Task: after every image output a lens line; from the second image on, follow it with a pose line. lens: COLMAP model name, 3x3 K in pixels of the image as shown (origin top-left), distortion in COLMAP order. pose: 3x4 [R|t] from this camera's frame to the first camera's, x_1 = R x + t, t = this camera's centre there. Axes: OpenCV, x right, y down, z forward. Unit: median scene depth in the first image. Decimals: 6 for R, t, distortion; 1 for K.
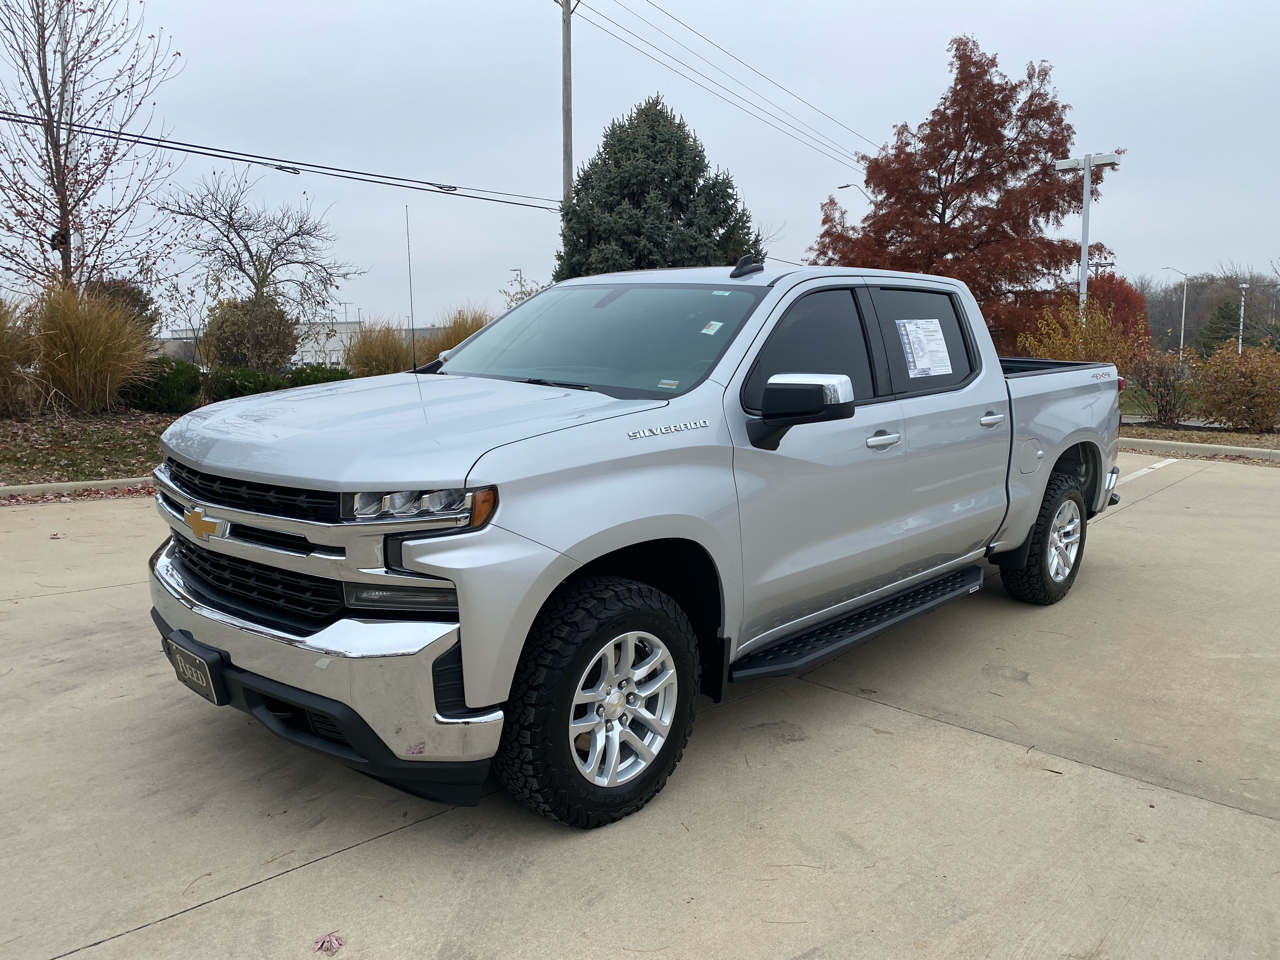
lens RADIAL K [[975.5, 0, 635.5], [0, 975.5, 483.3], [0, 0, 1]] dist [0.027715, -0.021678]
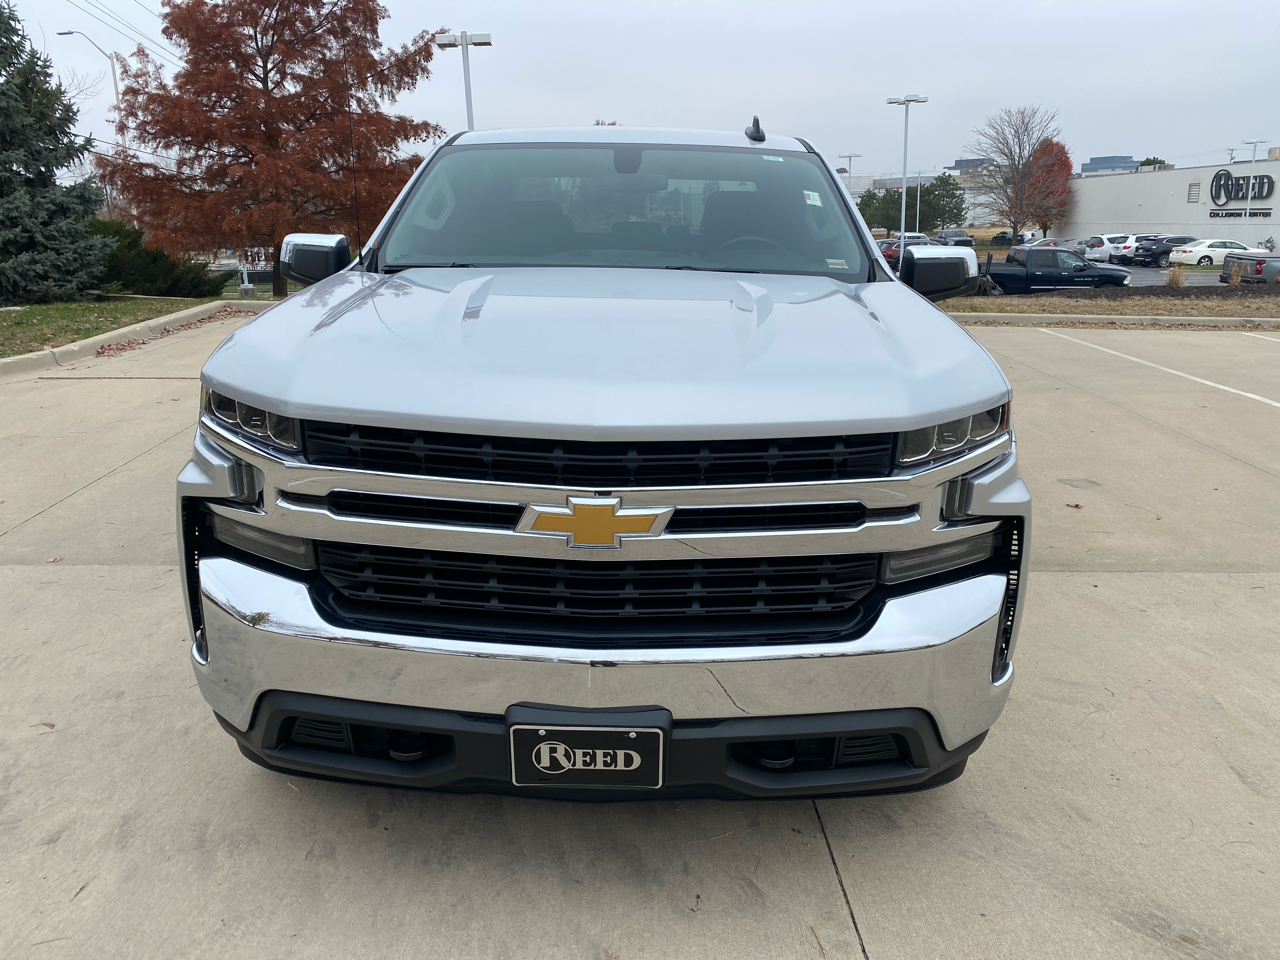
lens RADIAL K [[975.5, 0, 643.4], [0, 975.5, 474.3], [0, 0, 1]] dist [0.027715, -0.021678]
pose [[0.735331, -0.180588, 0.653204, -0.525831], [0.108018, 0.982753, 0.150098, -0.050291], [-0.669044, -0.039814, 0.742156, 0.338980]]
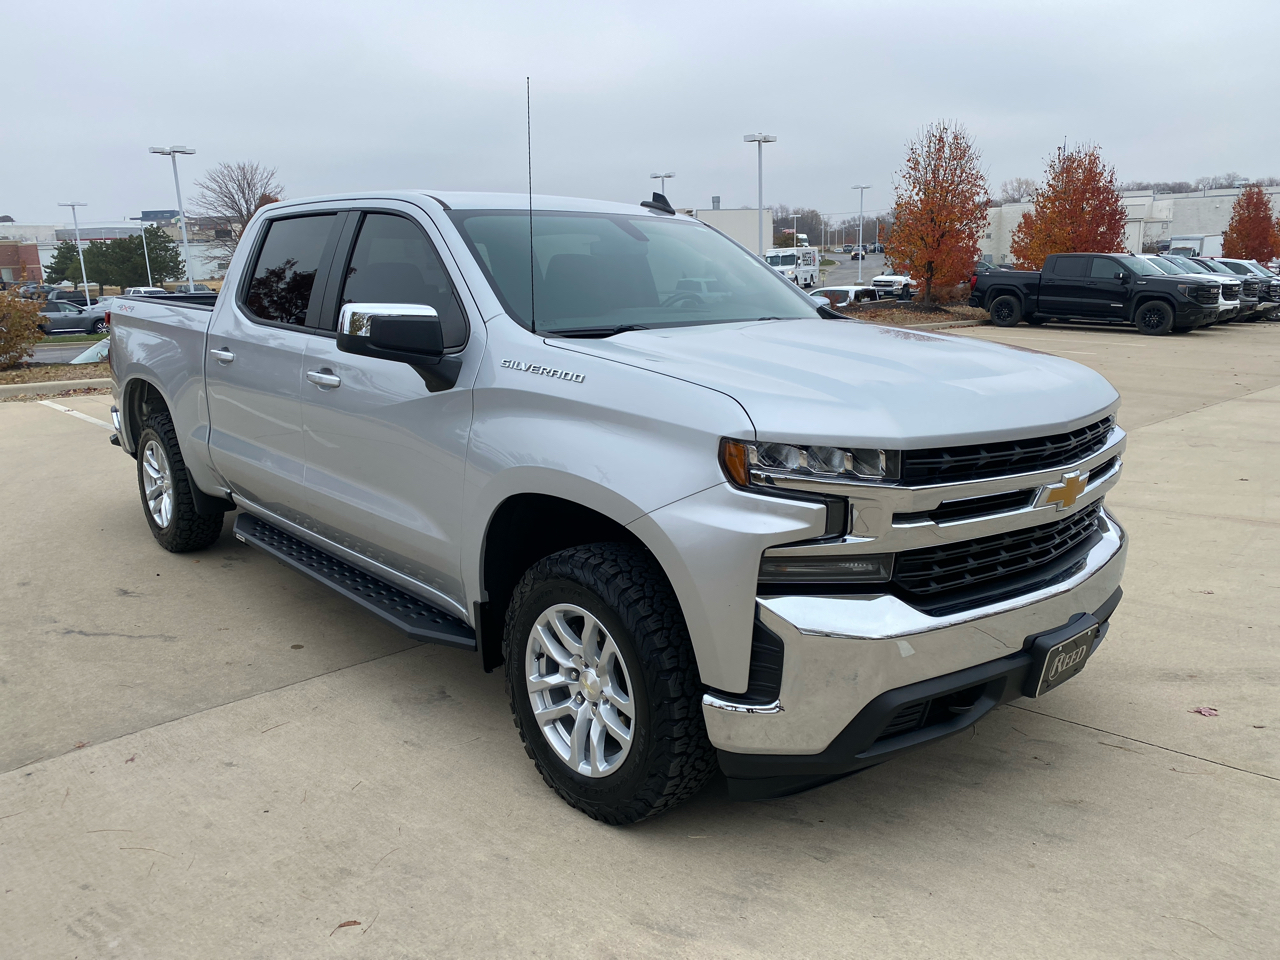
lens RADIAL K [[975.5, 0, 641.9], [0, 975.5, 476.5], [0, 0, 1]] dist [0.027715, -0.021678]
pose [[0.068995, -0.220857, 0.972863, -0.851099], [0.163085, 0.964565, 0.207407, -0.138692], [-0.984197, 0.144349, 0.102569, 0.826918]]
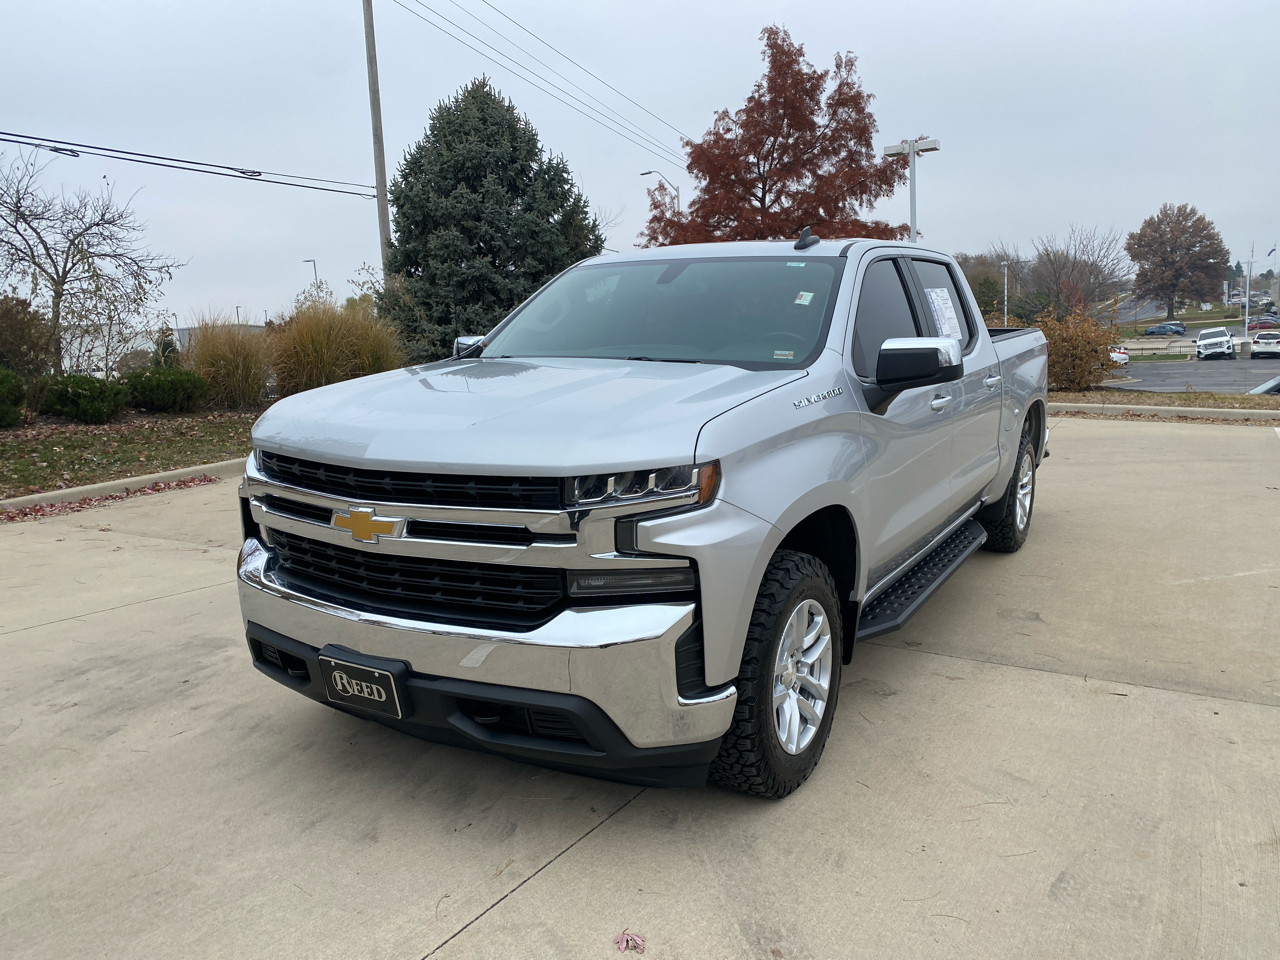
lens RADIAL K [[975.5, 0, 653.2], [0, 975.5, 494.1], [0, 0, 1]] dist [0.027715, -0.021678]
pose [[0.974573, -0.071330, 0.212415, -0.239973], [0.066673, 0.997353, 0.029016, 0.002466], [-0.213922, -0.014116, 0.976749, 0.032917]]
